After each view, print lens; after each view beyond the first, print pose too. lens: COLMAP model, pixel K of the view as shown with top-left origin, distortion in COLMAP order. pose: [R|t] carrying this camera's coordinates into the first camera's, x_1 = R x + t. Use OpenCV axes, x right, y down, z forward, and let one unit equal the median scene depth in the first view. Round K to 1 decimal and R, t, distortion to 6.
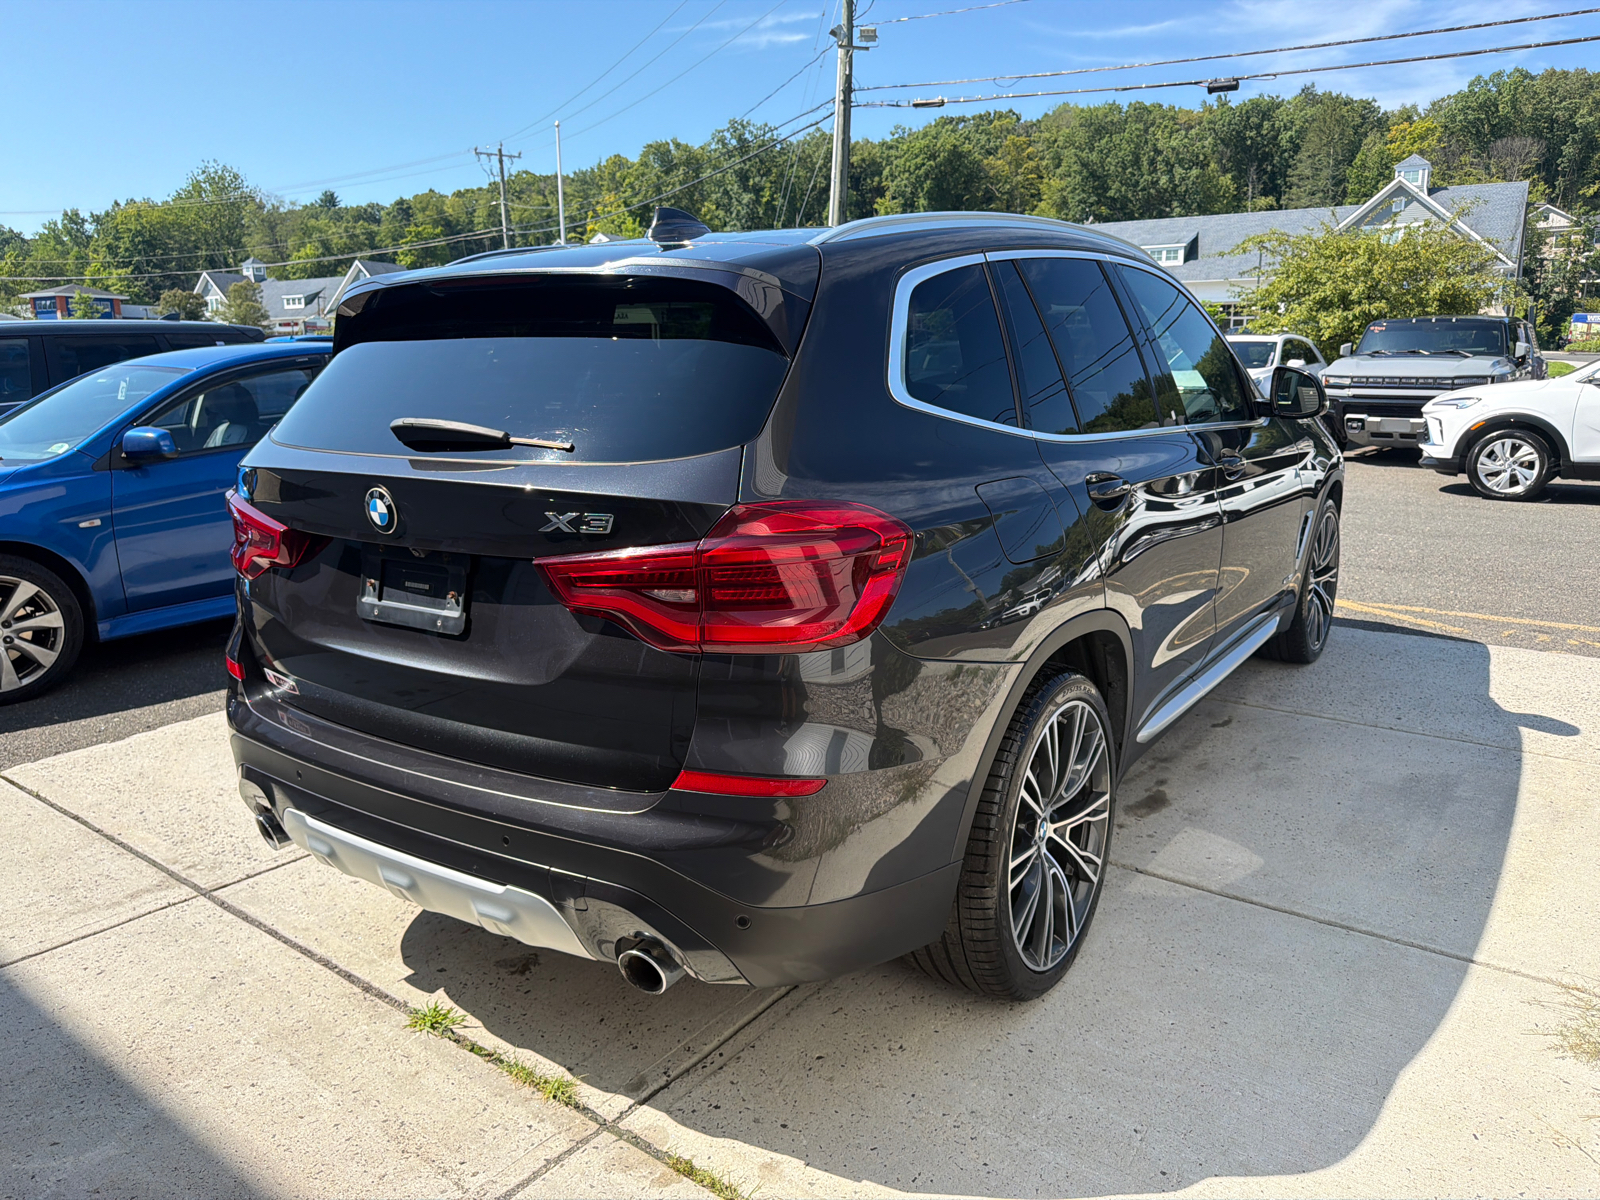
lens RADIAL K [[1138.6, 0, 803.4], [0, 1138.6, 595.6], [0, 0, 1]] dist [0.008315, -0.011194]
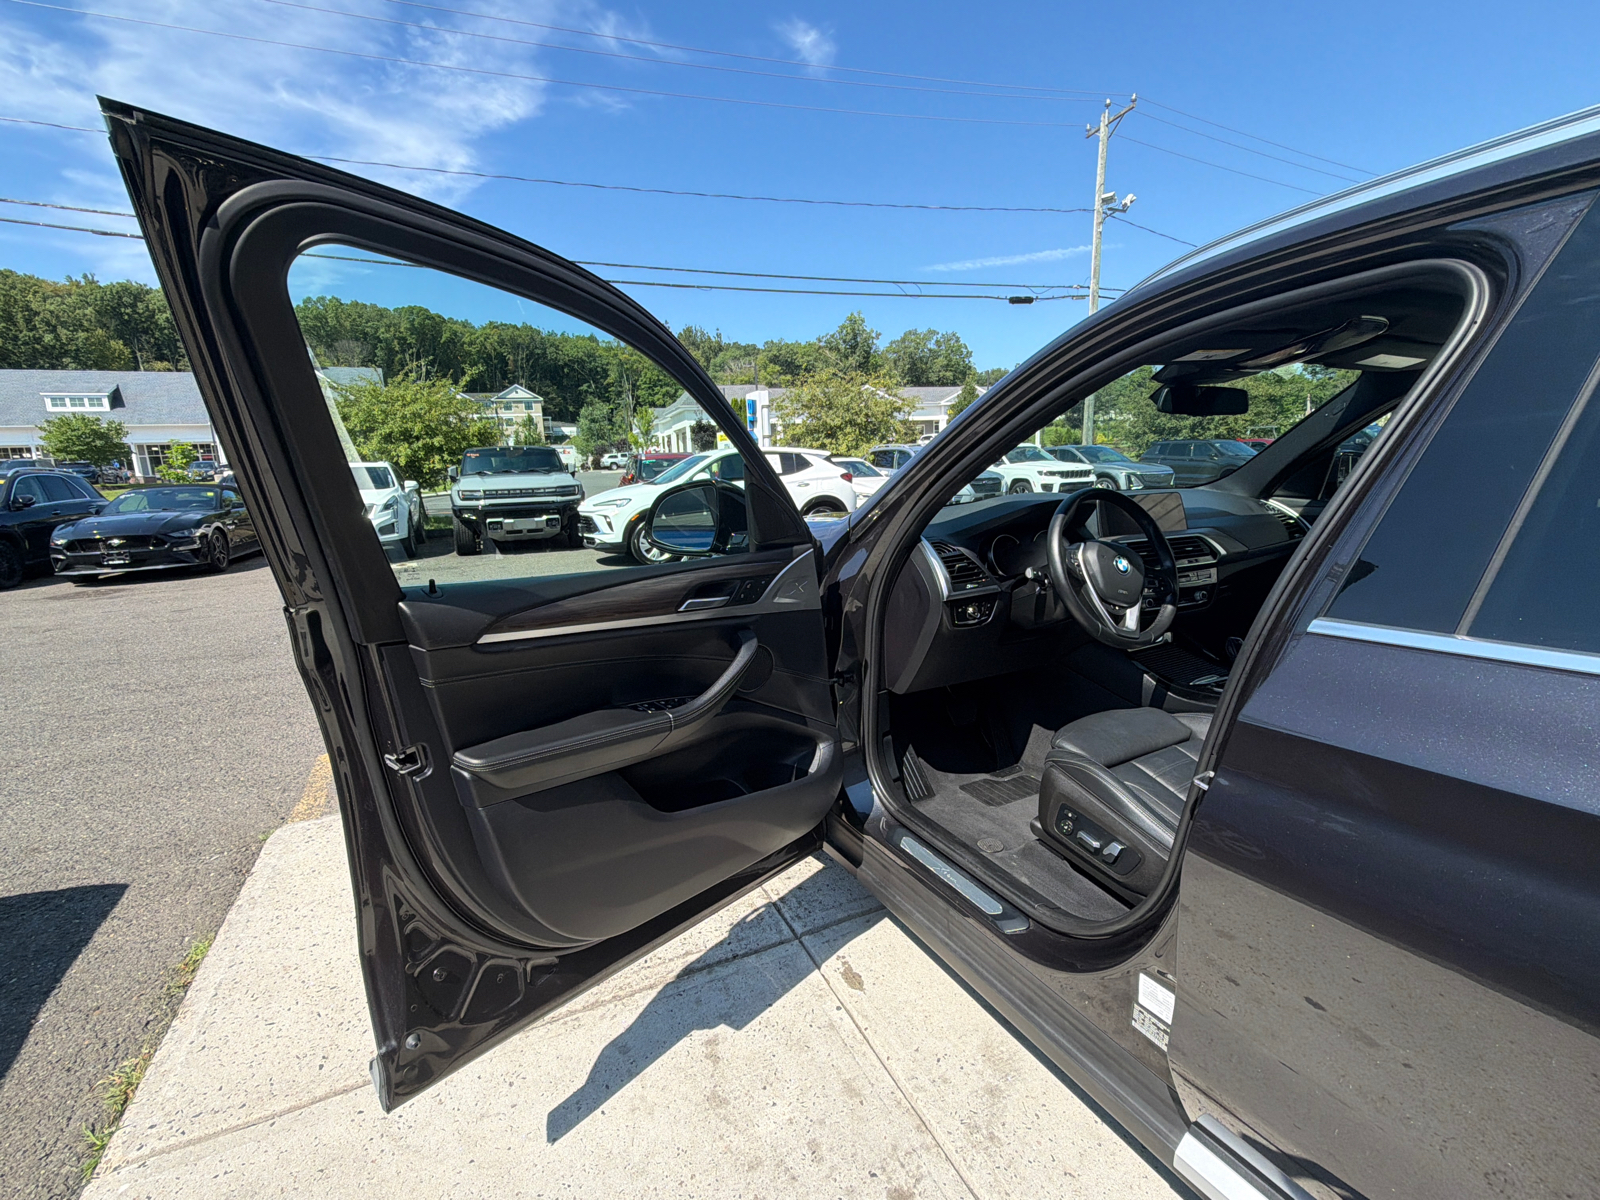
lens RADIAL K [[722.6, 0, 798.3], [0, 722.6, 605.9], [0, 0, 1]] dist [0.000541, -0.000389]
pose [[0.468715, -0.185772, 0.863594, -0.070906], [0.215382, 0.972165, 0.092229, -0.046694], [-0.856689, 0.142774, 0.495680, 0.224915]]
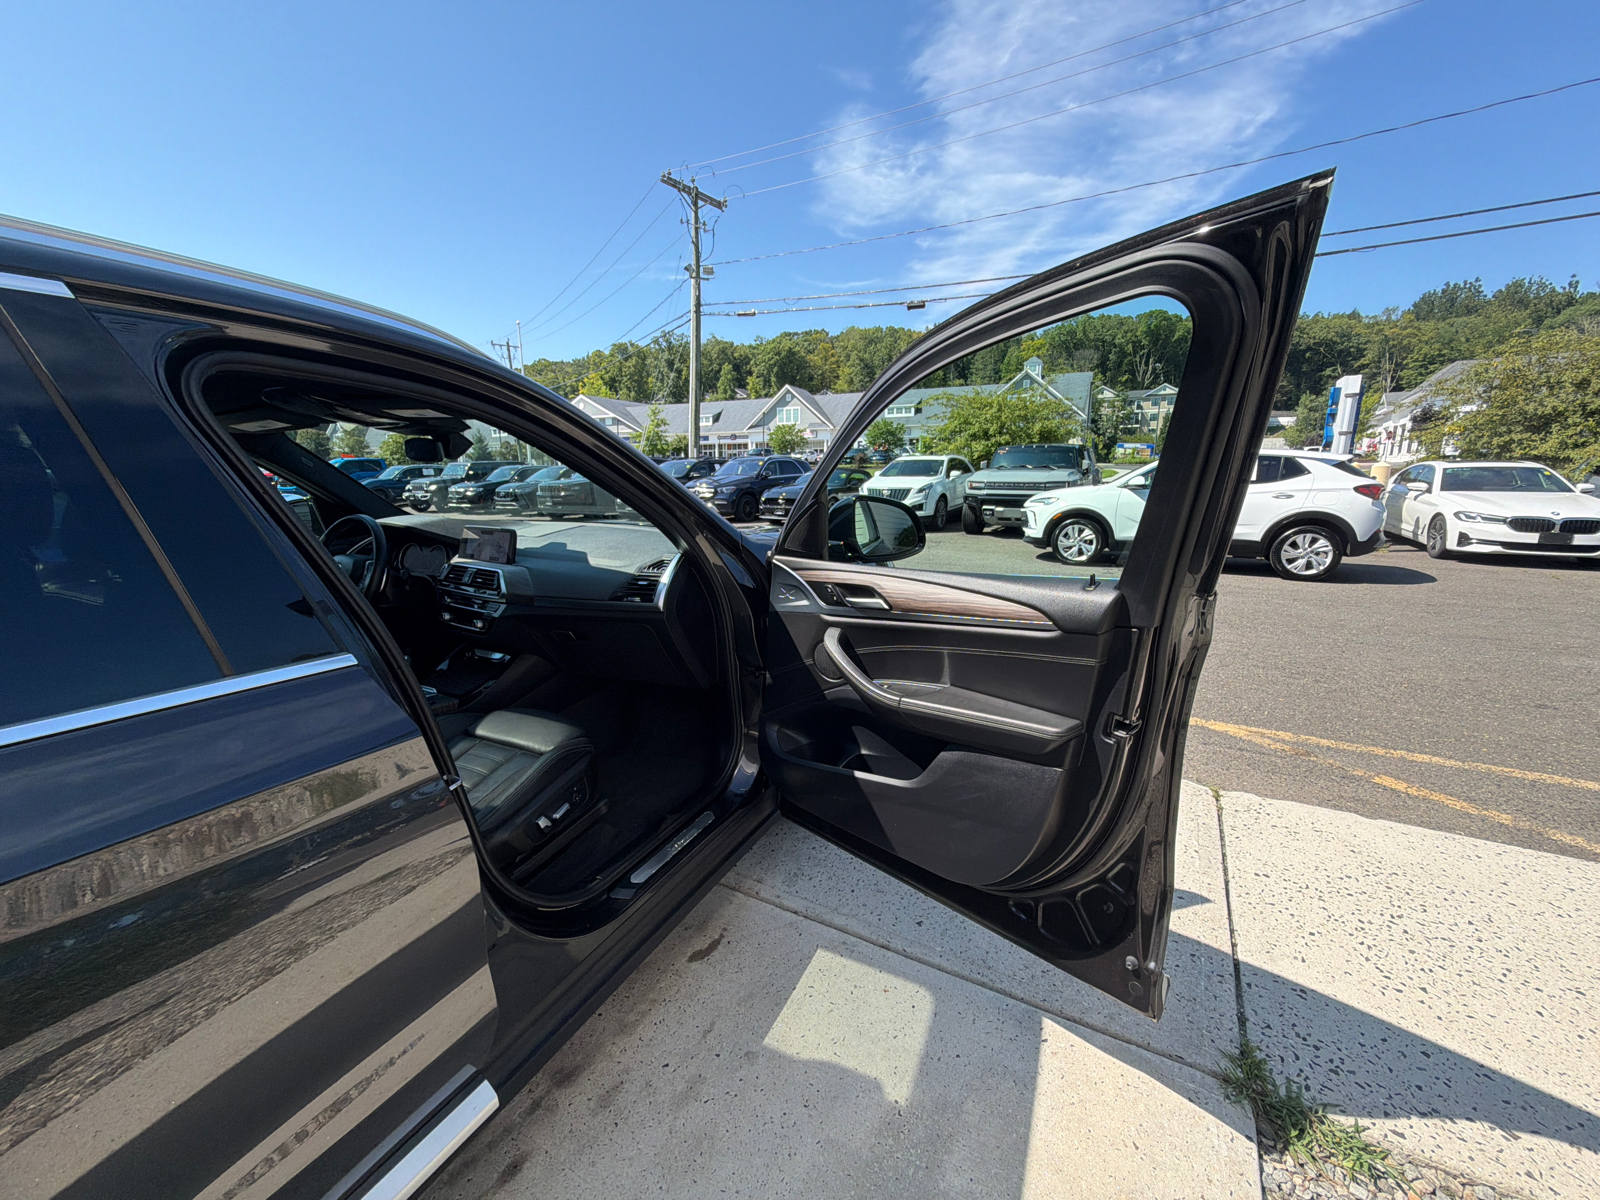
lens RADIAL K [[638.8, 0, 799.8], [0, 638.8, 602.5], [0, 0, 1]] dist [-0.002611, 0.001780]
pose [[0.991464, -0.030299, 0.126809, 0.083411], [0.029987, 0.999541, 0.004369, -0.028533], [-0.126883, -0.000529, 0.991918, 0.119538]]
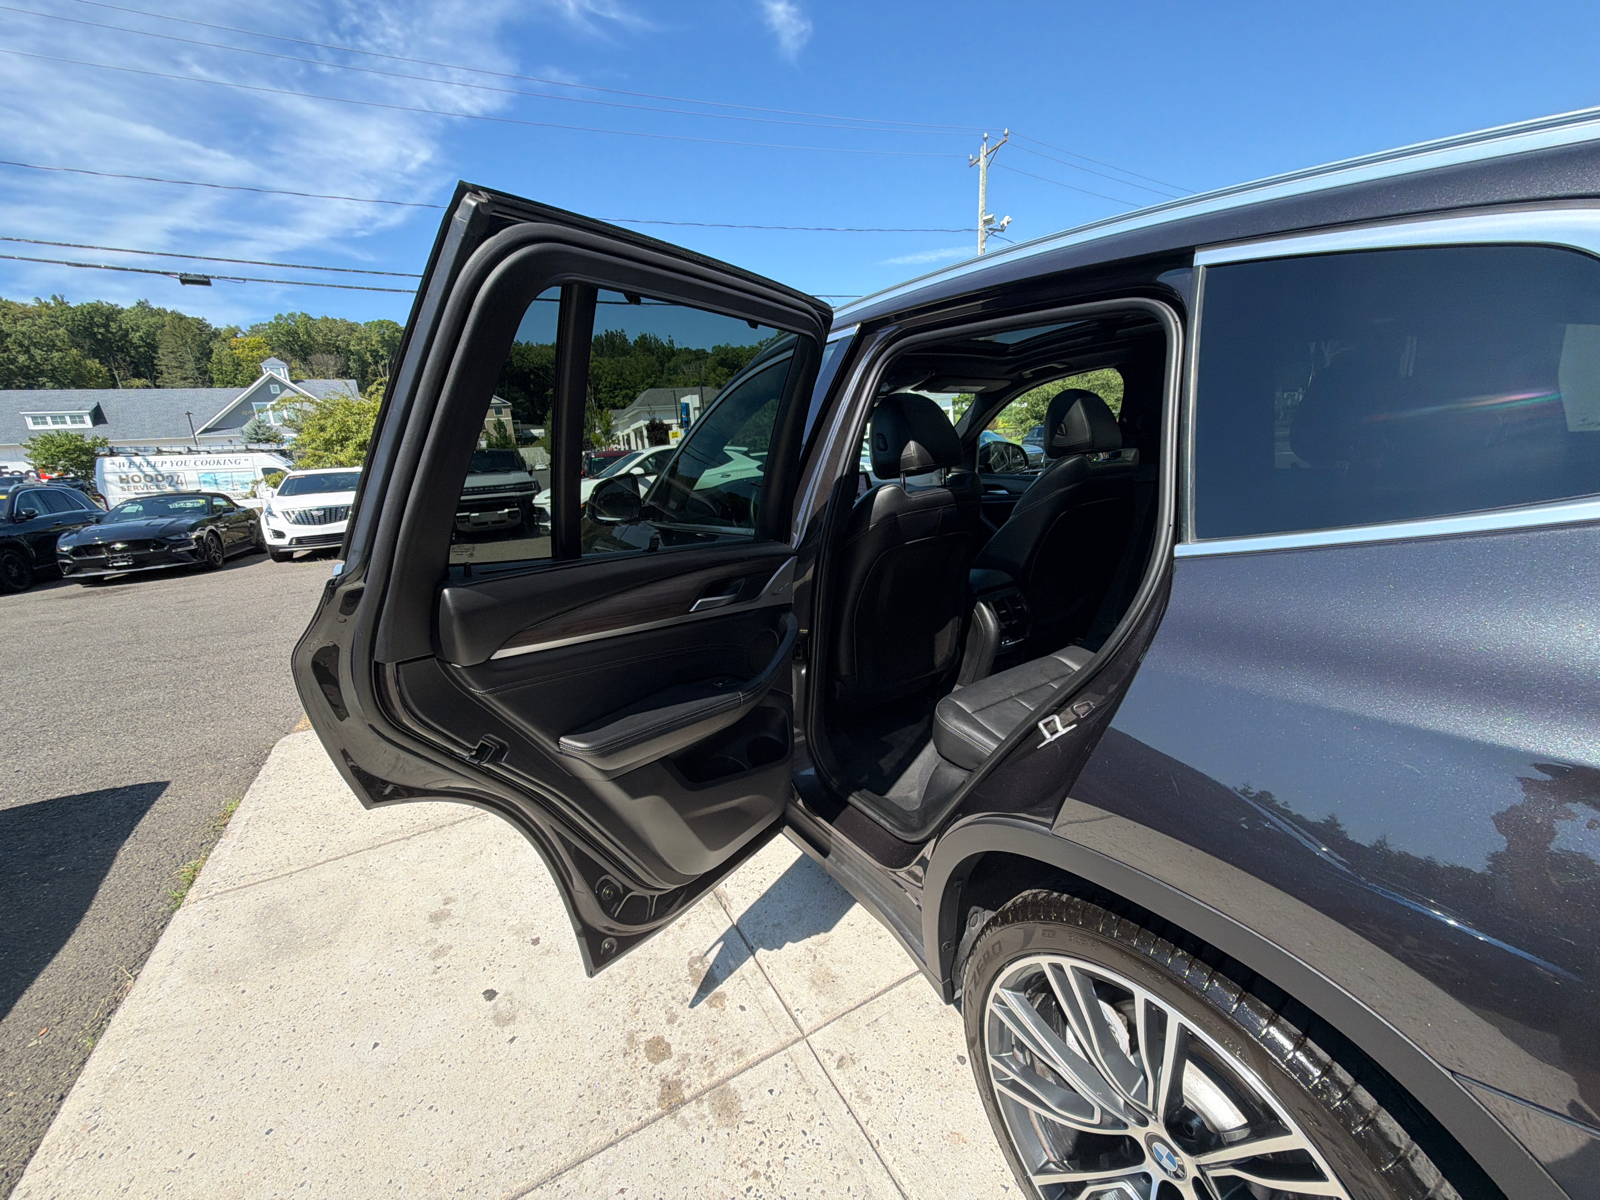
lens RADIAL K [[637.1, 0, 799.6], [0, 637.1, 606.5], [0, 0, 1]] dist [-0.001669, 0.000012]
pose [[0.399796, -0.240550, 0.884476, -0.093824], [0.252834, 0.956455, 0.145841, -0.036569], [-0.881044, 0.165319, 0.443206, 0.180507]]
